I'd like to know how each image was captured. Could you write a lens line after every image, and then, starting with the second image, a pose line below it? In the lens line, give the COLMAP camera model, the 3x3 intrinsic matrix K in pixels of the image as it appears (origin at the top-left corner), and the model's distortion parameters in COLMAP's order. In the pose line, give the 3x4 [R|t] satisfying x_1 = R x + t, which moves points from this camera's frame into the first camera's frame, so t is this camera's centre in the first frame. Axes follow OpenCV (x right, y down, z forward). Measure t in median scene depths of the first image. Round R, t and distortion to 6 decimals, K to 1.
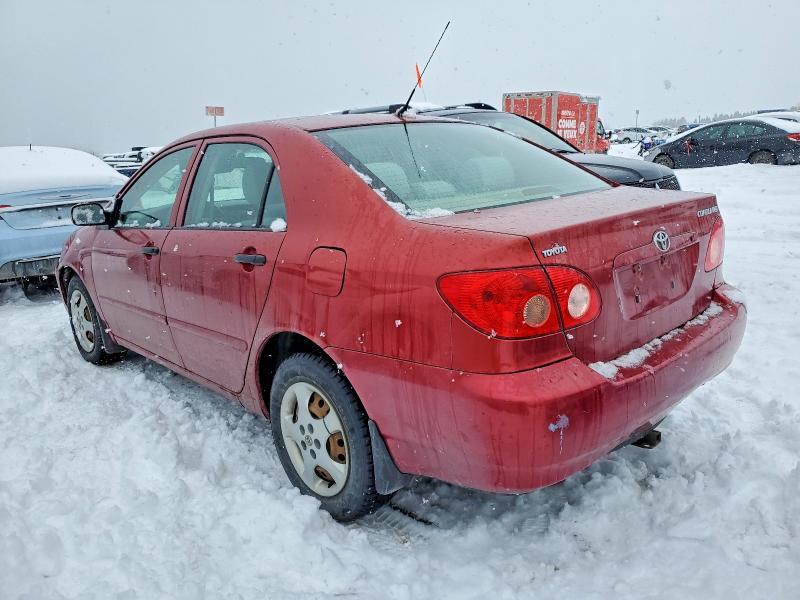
lens RADIAL K [[579.7, 0, 392.7], [0, 579.7, 301.0], [0, 0, 1]] dist [0.069153, -0.073041]
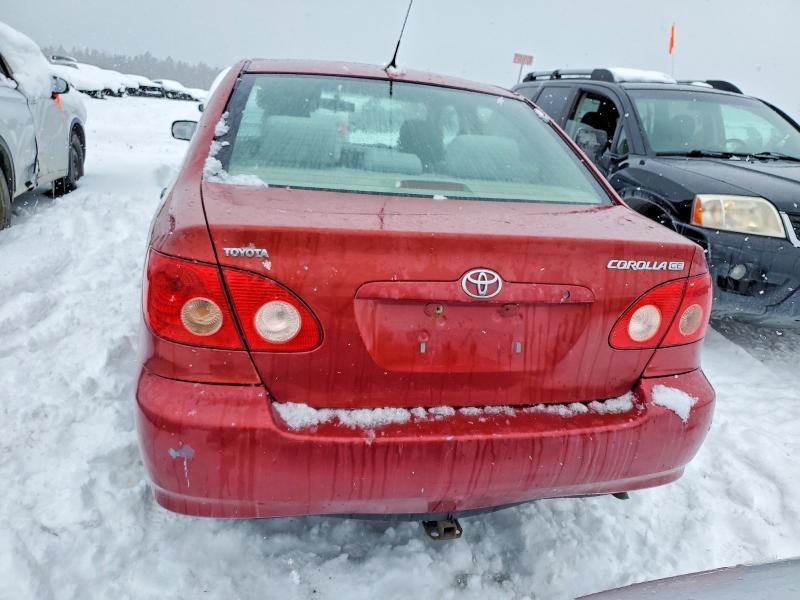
lens RADIAL K [[579.7, 0, 392.7], [0, 579.7, 301.0], [0, 0, 1]] dist [0.069153, -0.073041]
pose [[0.870110, 0.287092, -0.400608, 0.606128], [-0.257797, 0.957879, 0.126528, -0.133466], [0.420059, -0.006818, 0.907471, 0.273560]]
